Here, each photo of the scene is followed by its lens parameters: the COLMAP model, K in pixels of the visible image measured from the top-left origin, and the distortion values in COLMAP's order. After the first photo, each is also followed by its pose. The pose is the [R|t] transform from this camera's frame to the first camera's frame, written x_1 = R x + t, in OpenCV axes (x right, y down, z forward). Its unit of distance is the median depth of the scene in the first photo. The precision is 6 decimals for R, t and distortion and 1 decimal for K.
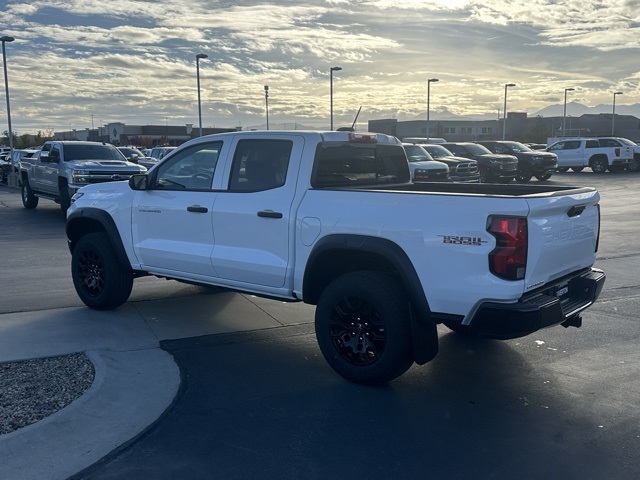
lens RADIAL K [[635.1, 0, 319.7], [0, 635.1, 239.4], [0, 0, 1]] dist [0.040913, 0.000000]
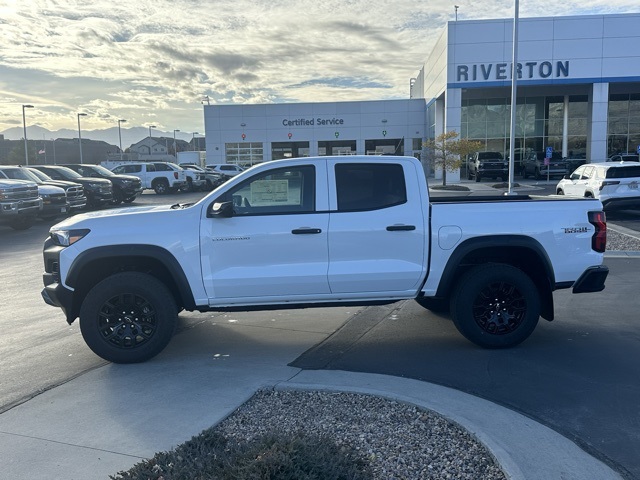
lens RADIAL K [[635.1, 0, 322.1], [0, 635.1, 244.2], [0, 0, 1]] dist [0.040913, 0.000000]
pose [[0.718836, -0.090958, 0.689203, -0.810906], [0.111069, 0.993695, 0.015299, -0.035602], [-0.686250, 0.065551, 0.724406, 0.215776]]
